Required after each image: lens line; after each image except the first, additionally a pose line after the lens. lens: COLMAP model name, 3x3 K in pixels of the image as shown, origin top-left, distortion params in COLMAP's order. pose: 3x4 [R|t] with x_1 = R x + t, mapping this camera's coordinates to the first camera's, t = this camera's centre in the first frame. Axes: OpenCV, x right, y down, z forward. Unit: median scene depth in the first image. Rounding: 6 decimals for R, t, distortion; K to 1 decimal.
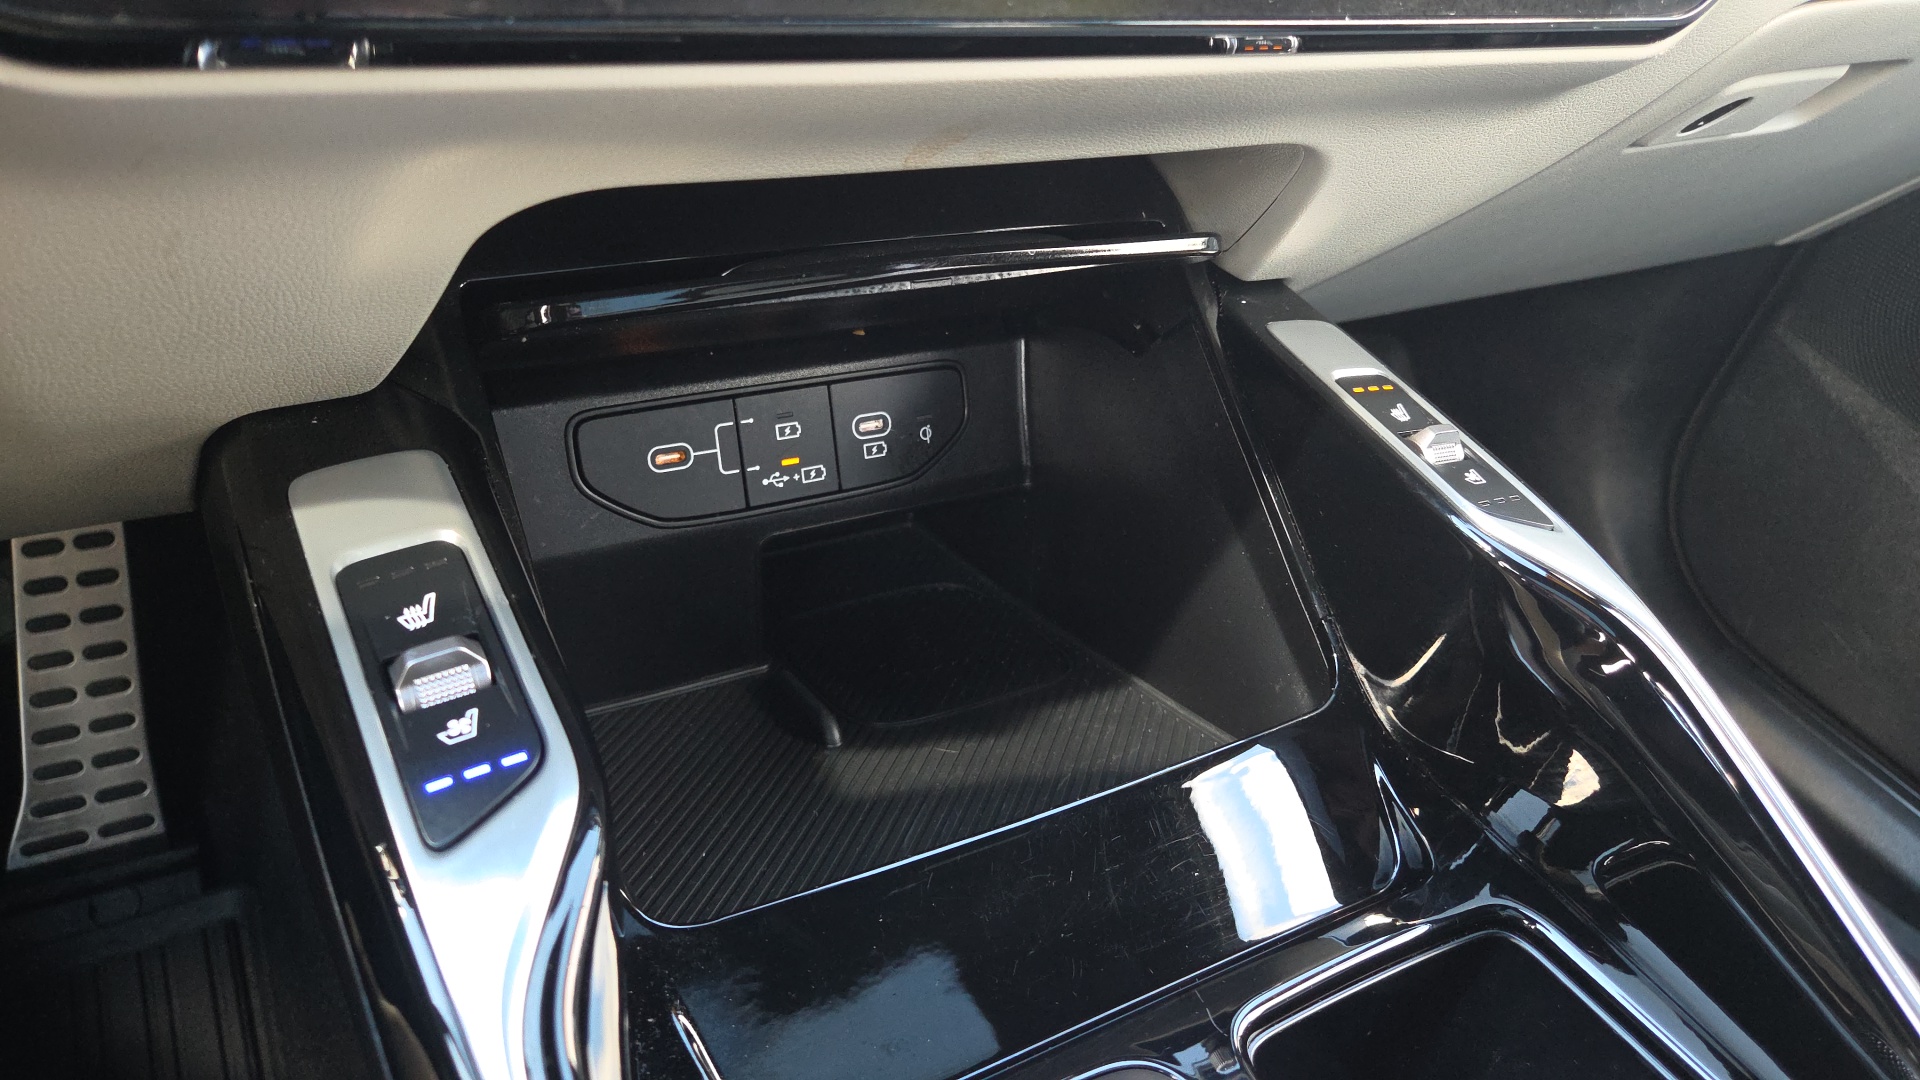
lens RADIAL K [[1335.6, 0, 975.4], [0, 1335.6, 538.0], [0, 0, 1]] dist [0.040234, -0.043592]
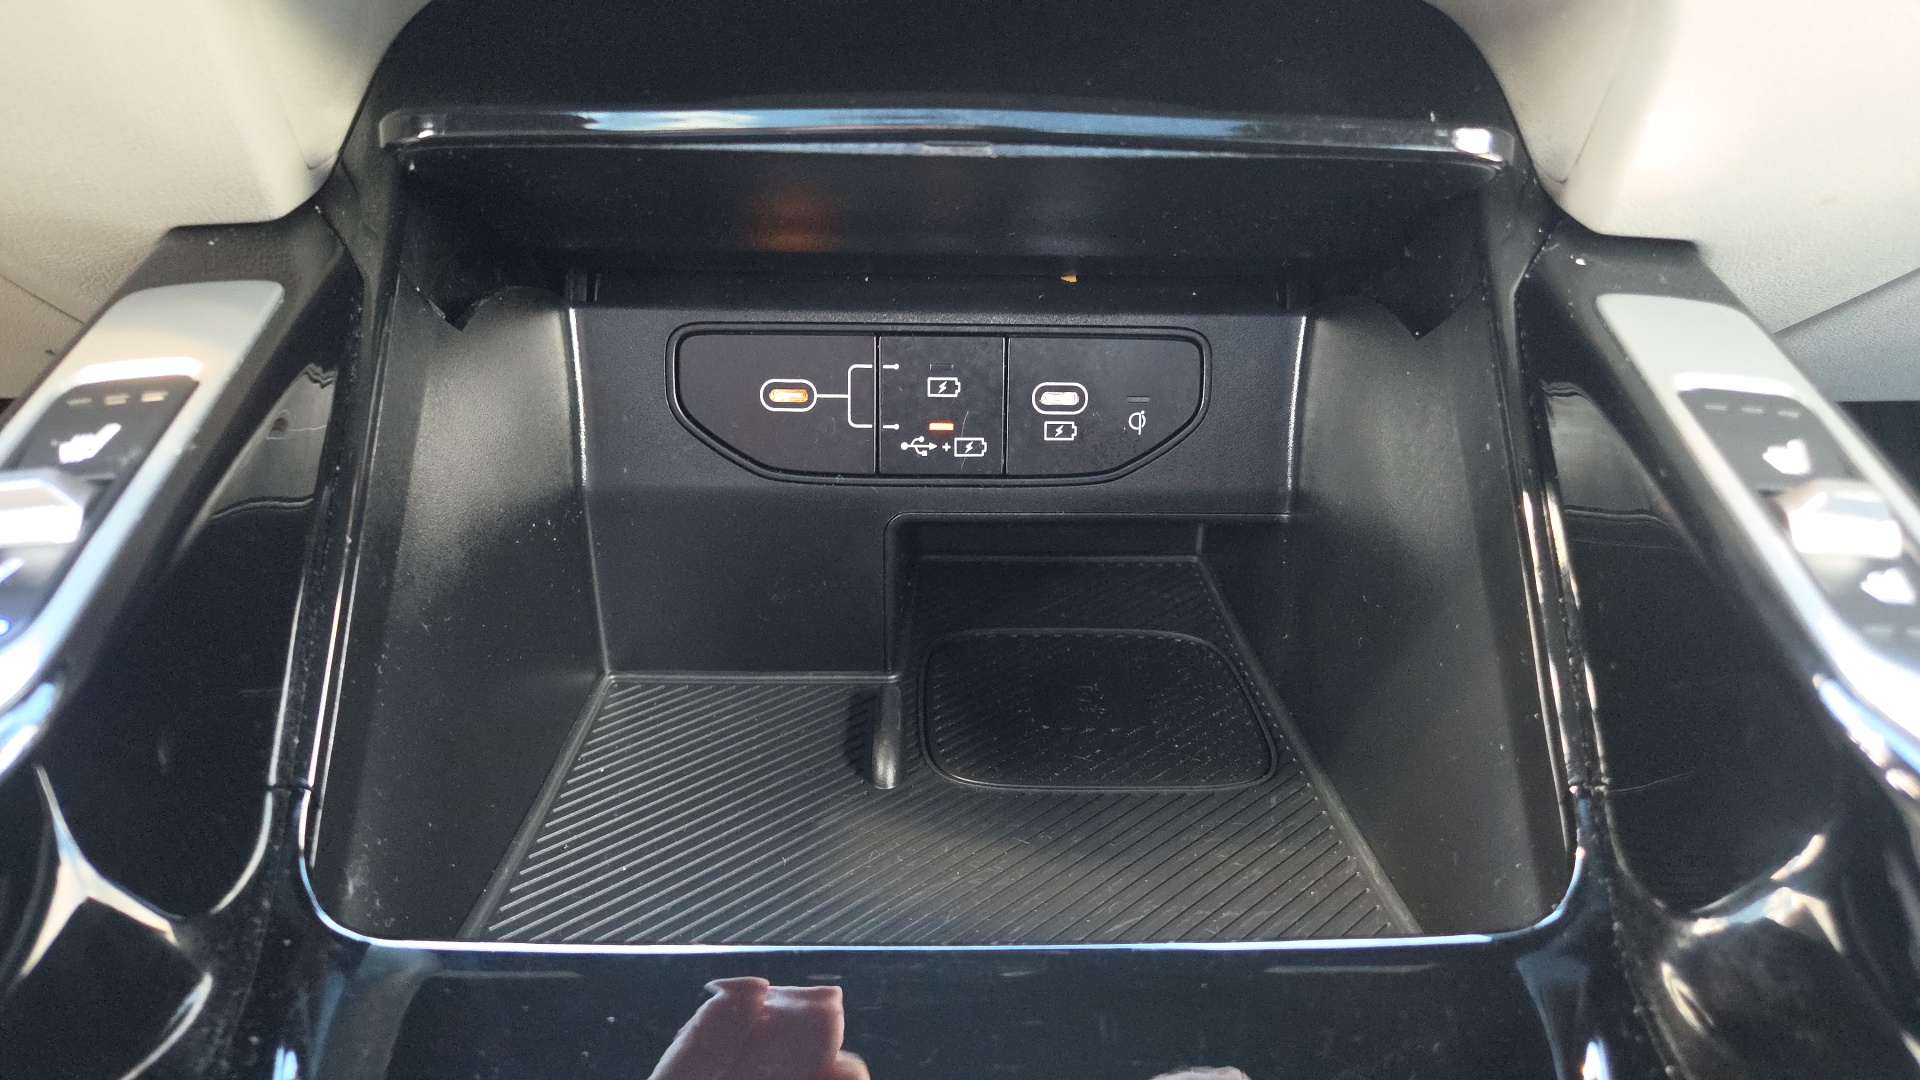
lens RADIAL K [[1335.6, 0, 950.2], [0, 1335.6, 541.5], [0, 0, 1]] dist [0.040234, -0.043592]
pose [[0.865929, 0.174038, -0.468911, 0.251324], [-0.193504, 0.981076, 0.006791, 0.003500], [0.461219, 0.084855, 0.883219, 0.310002]]
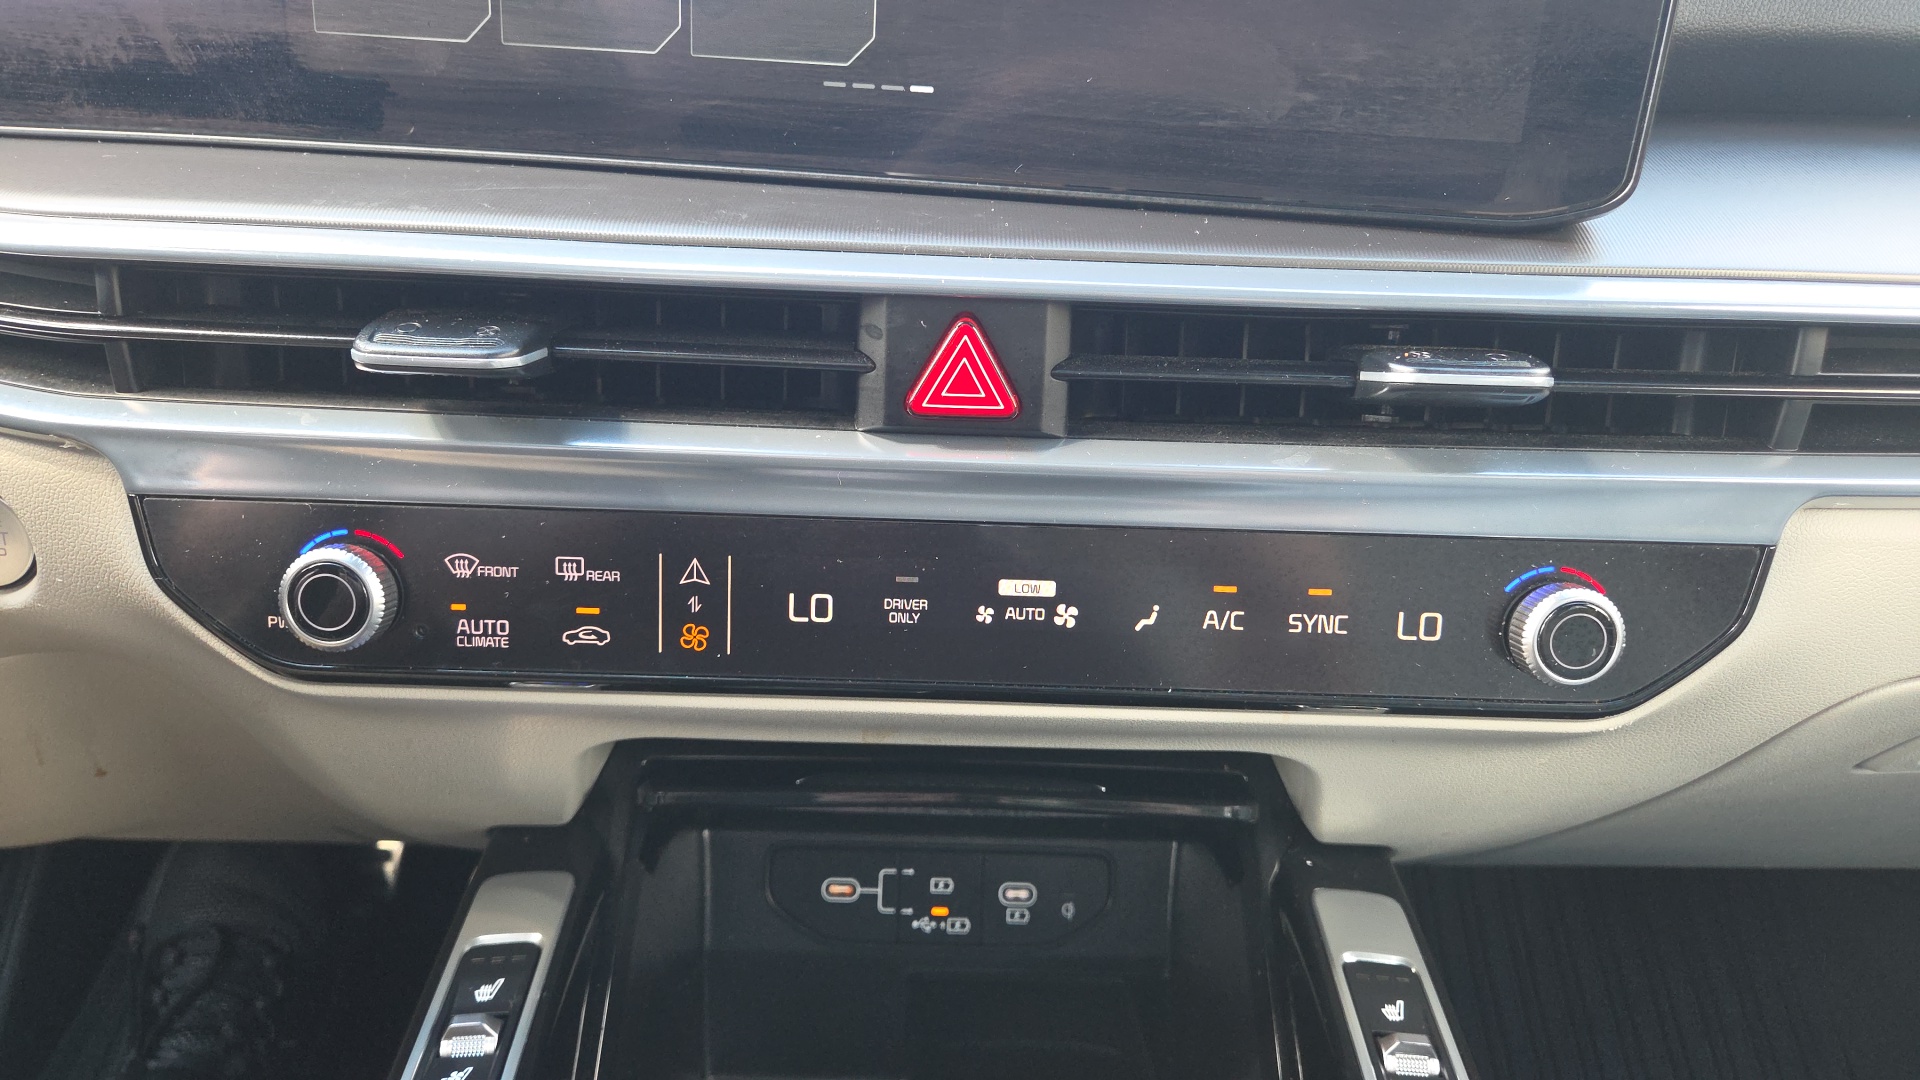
lens RADIAL K [[1335.6, 0, 954.1], [0, 1335.6, 543.7], [0, 0, 1]] dist [0.040234, -0.043592]
pose [[0.864356, 0.093888, -0.494038, 0.444389], [-0.212429, 0.958630, -0.189480, -0.150347], [0.455809, 0.268726, 0.848542, -0.115143]]
